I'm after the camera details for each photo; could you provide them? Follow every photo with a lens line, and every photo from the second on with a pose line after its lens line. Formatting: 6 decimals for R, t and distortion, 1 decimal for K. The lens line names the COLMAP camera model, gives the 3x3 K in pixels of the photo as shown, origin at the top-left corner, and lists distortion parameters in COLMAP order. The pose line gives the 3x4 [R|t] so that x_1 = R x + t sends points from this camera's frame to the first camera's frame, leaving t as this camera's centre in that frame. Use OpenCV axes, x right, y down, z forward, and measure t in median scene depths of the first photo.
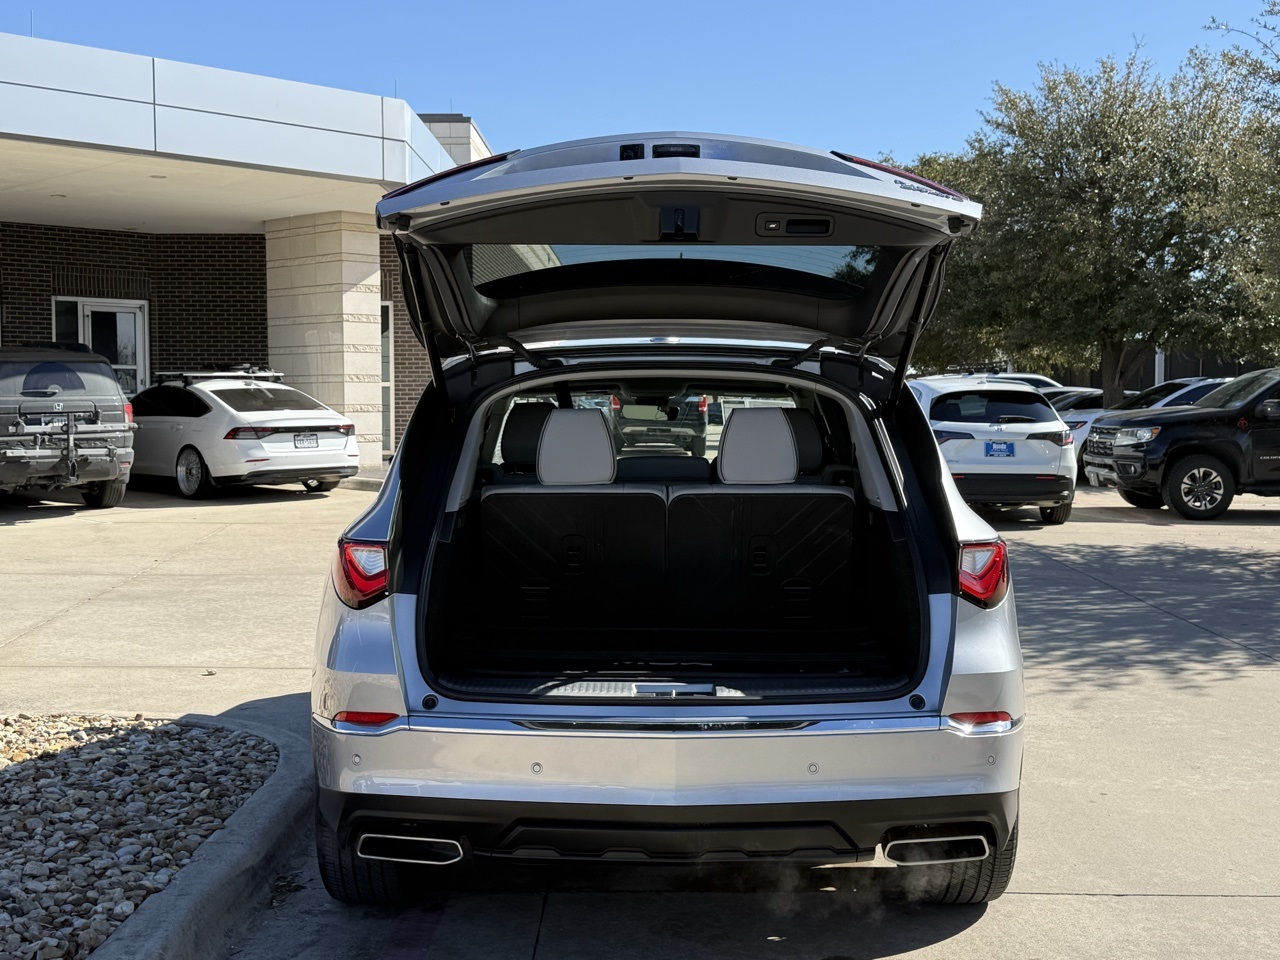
lens RADIAL K [[1565.4, 0, 626.1], [0, 1565.4, 455.4], [0, 0, 1]] dist [0.197051, -0.471592]
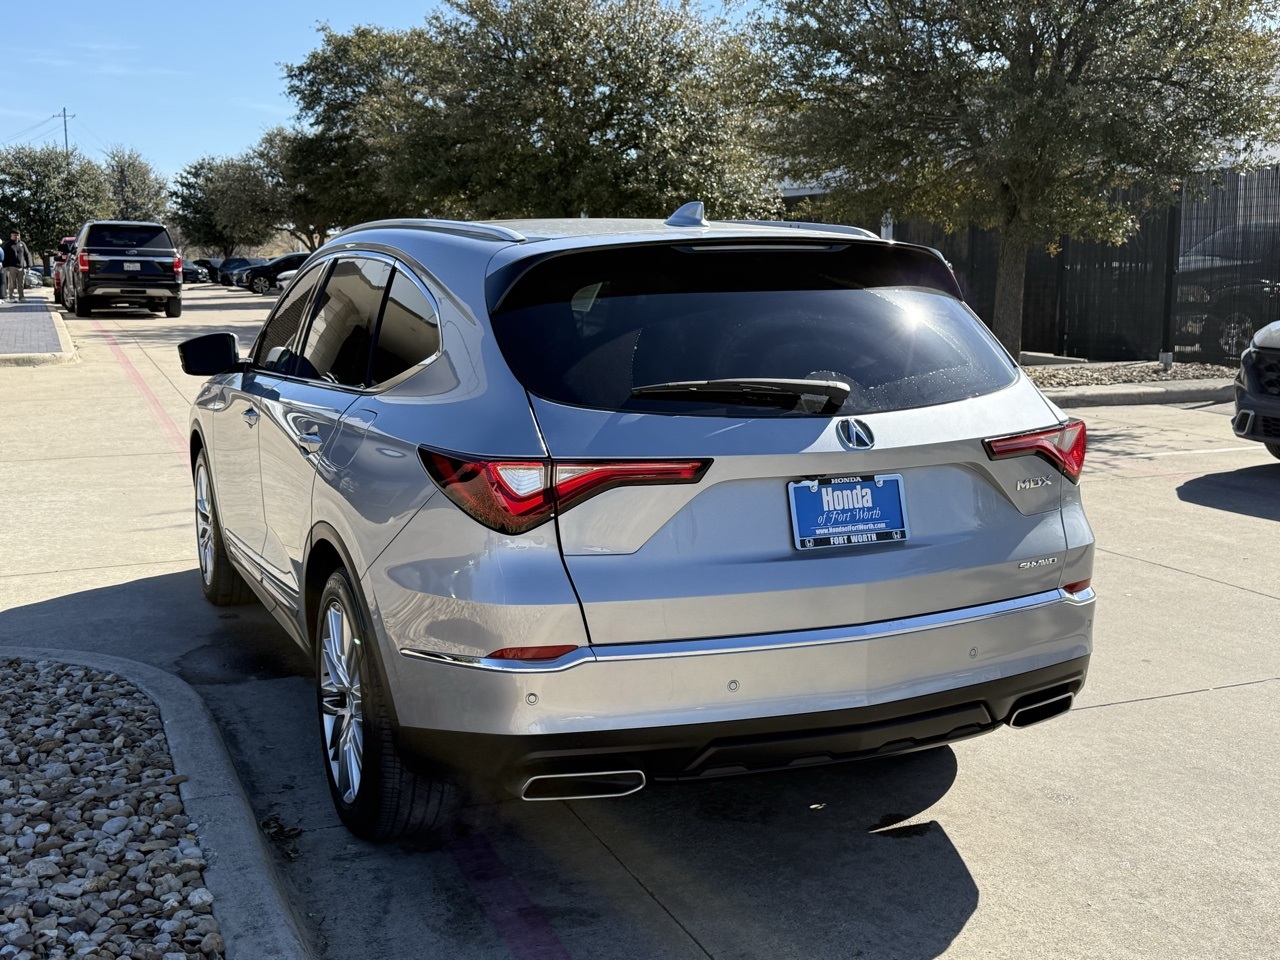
lens RADIAL K [[1409.3, 0, 640.0], [0, 1409.3, 480.0], [0, 0, 1]] dist [0.178787, -0.411919]
pose [[0.915239, -0.068207, 0.397096, -0.096438], [0.020659, 0.992215, 0.122812, -0.006741], [-0.402381, -0.104199, 0.909523, 0.057242]]
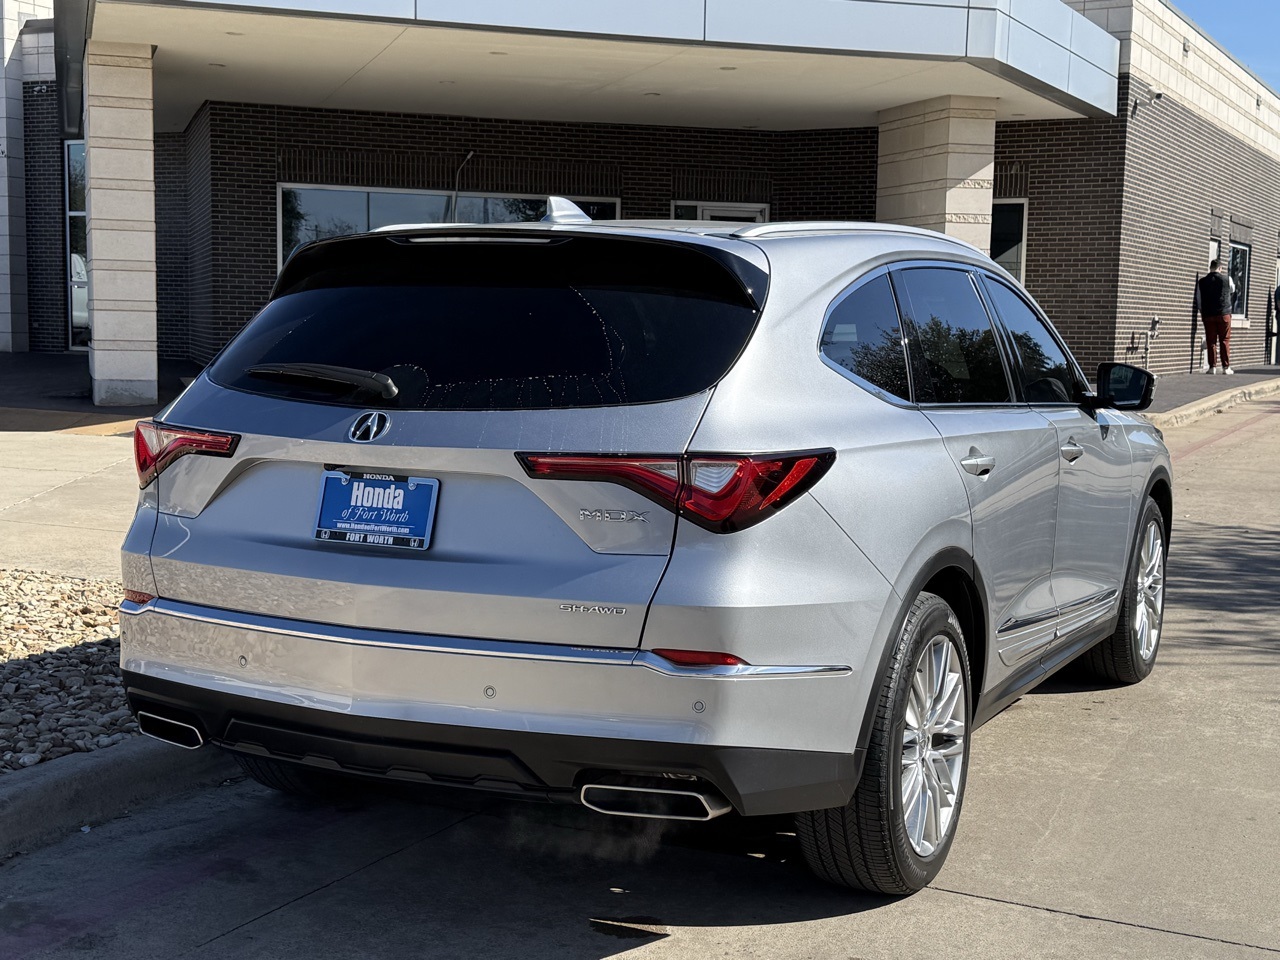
lens RADIAL K [[1767.7, 0, 640.0], [0, 1767.7, 480.0], [0, 0, 1]] dist [0.138011, -0.060550]
pose [[0.894193, 0.058076, -0.443899, 0.140685], [-0.033505, 0.997451, 0.063005, 0.002312], [0.446426, -0.041465, 0.893859, 0.030221]]
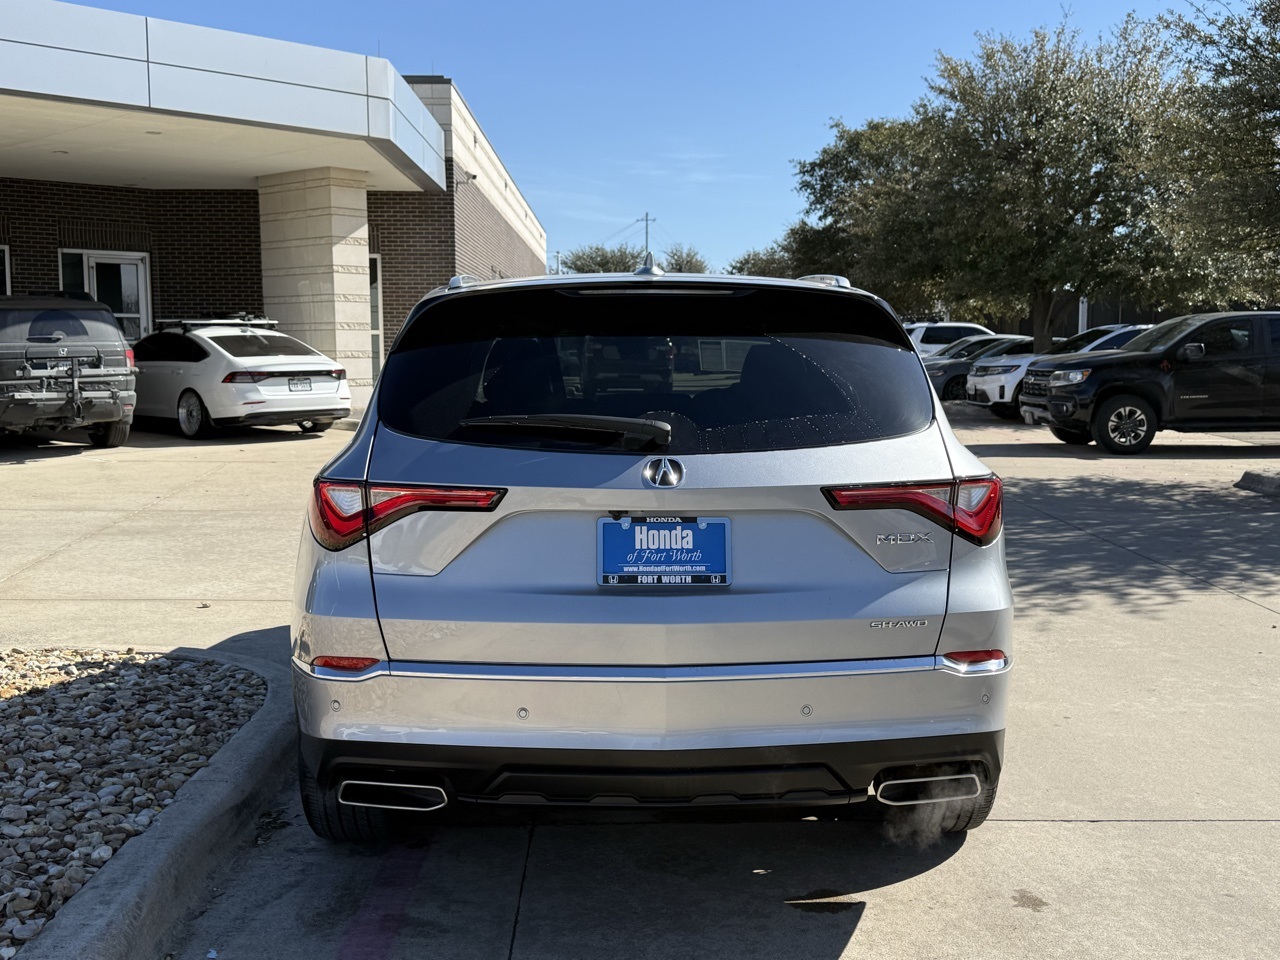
lens RADIAL K [[1409.3, 0, 640.0], [0, 1409.3, 480.0], [0, 0, 1]] dist [0.178787, -0.411919]
pose [[0.999540, -0.004774, 0.029966, -0.002225], [0.003065, 0.998379, 0.056838, 0.001282], [-0.030188, -0.056720, 0.997934, 0.030204]]
